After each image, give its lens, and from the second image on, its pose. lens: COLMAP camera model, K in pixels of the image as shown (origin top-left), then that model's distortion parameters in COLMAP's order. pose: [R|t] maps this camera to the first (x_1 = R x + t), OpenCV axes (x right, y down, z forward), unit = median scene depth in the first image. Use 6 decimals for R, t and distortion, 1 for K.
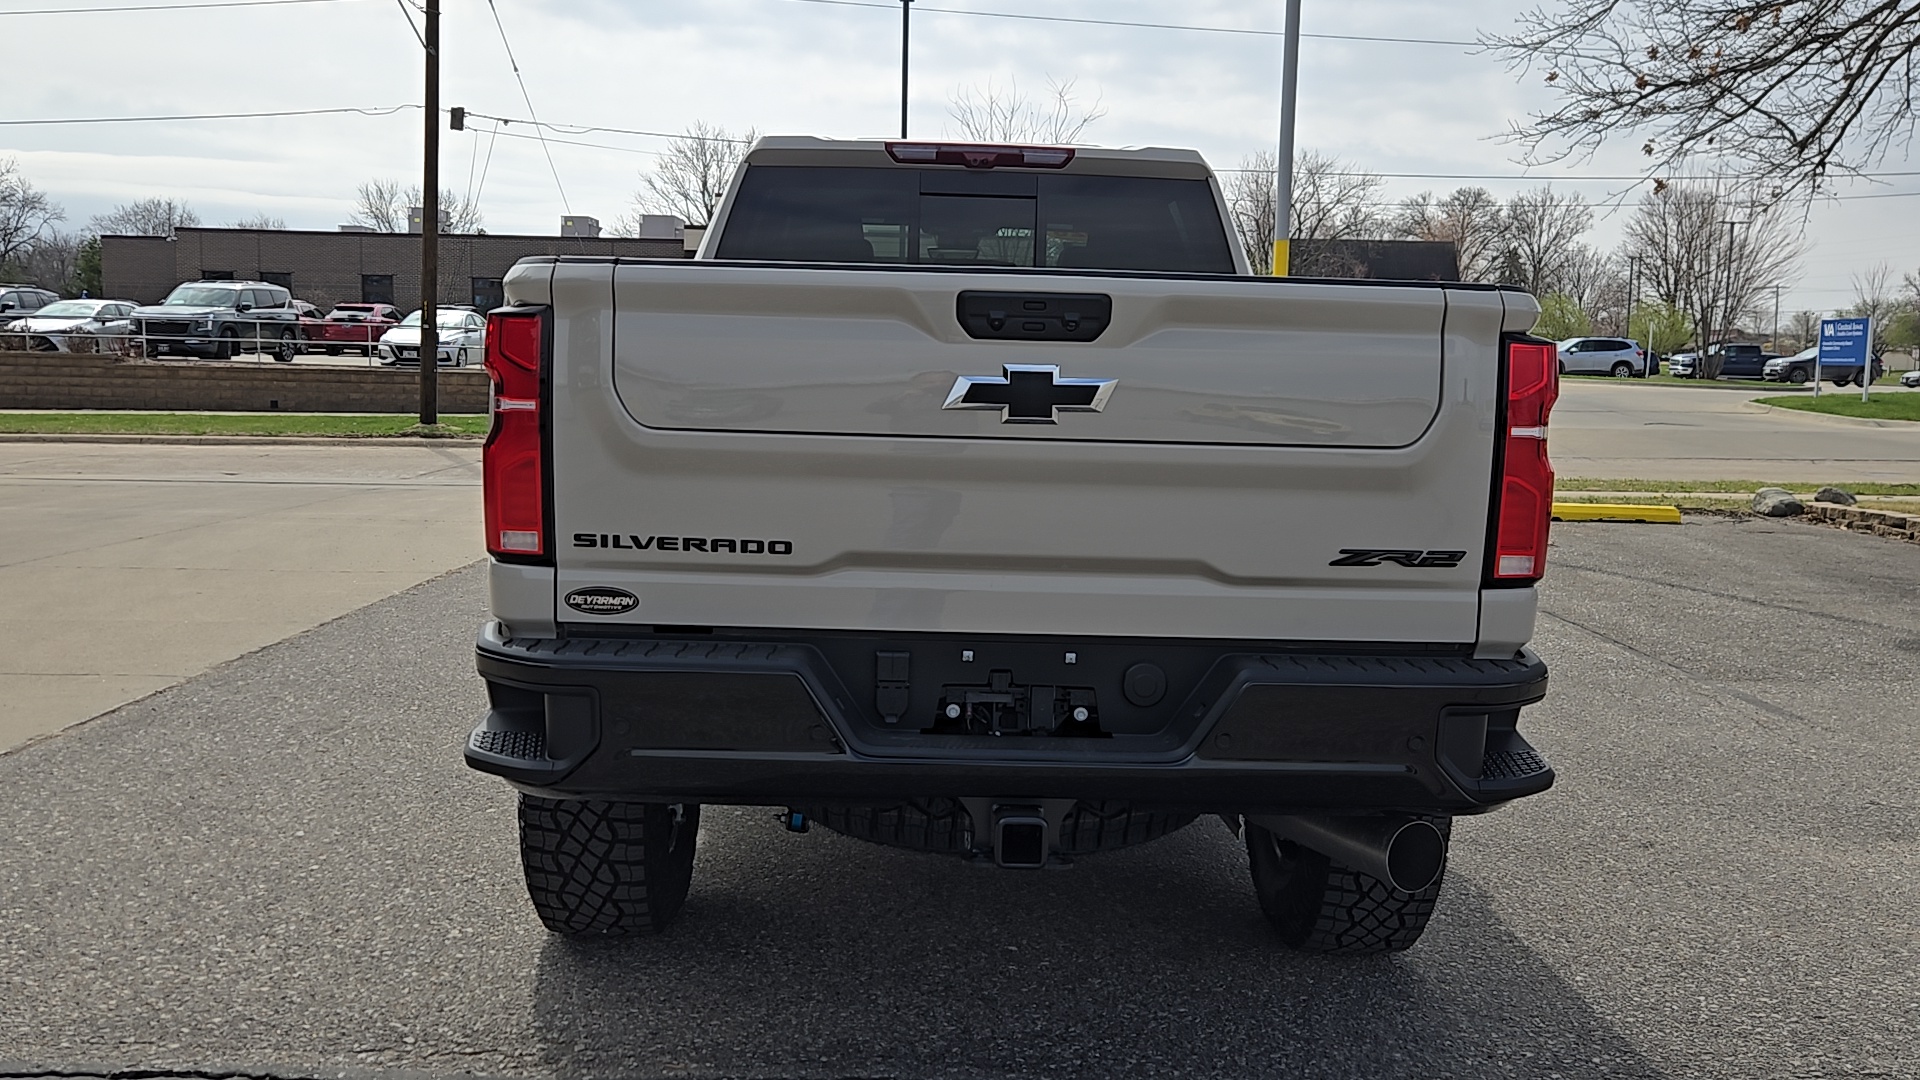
lens RADIAL K [[1589.8, 0, 960.0], [0, 1589.8, 540.0], [0, 0, 1]] dist [0.016513, -0.006395]
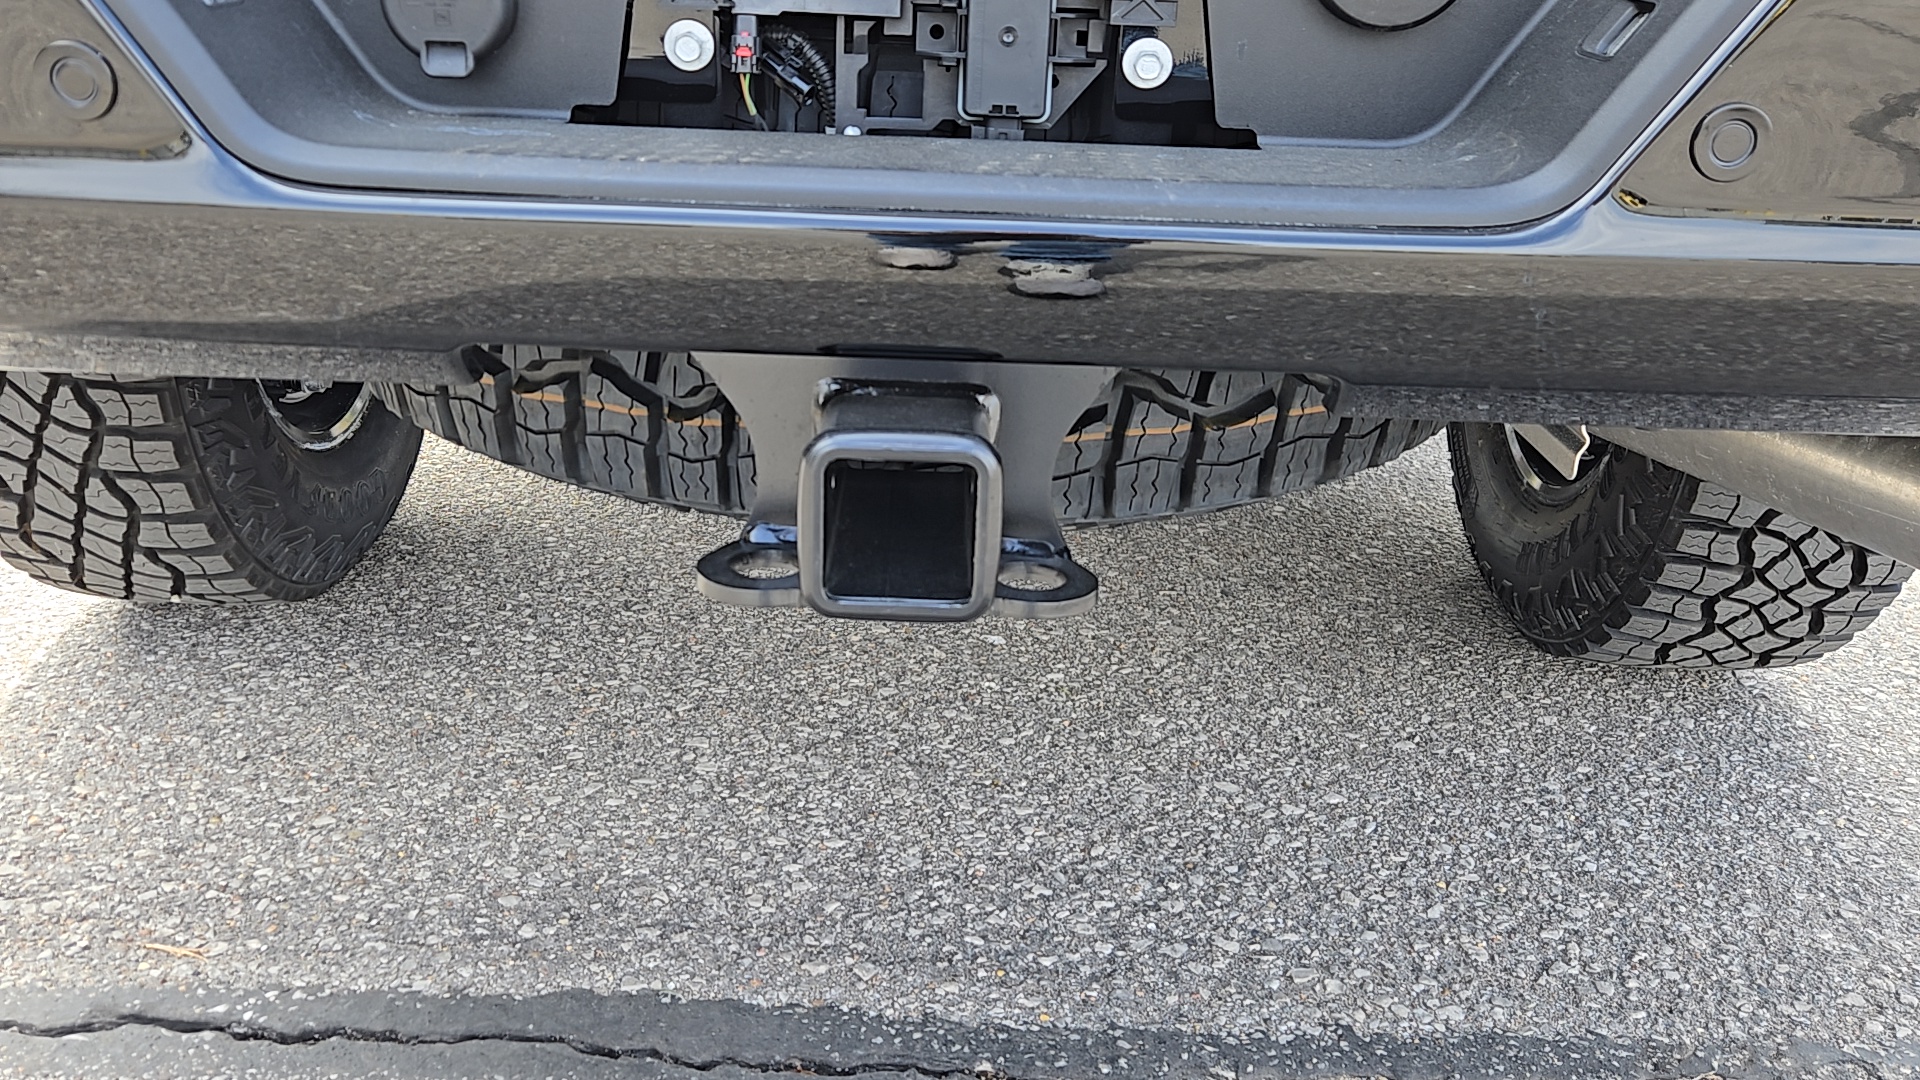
lens RADIAL K [[1628.8, 0, 934.7], [0, 1628.8, 535.5], [0, 0, 1]] dist [0.006150, -0.009946]
pose [[0.998411, 0.023599, -0.051165, 0.046962], [-0.008669, 0.961590, 0.274353, 0.094249], [0.055674, -0.273474, 0.960267, 0.594503]]
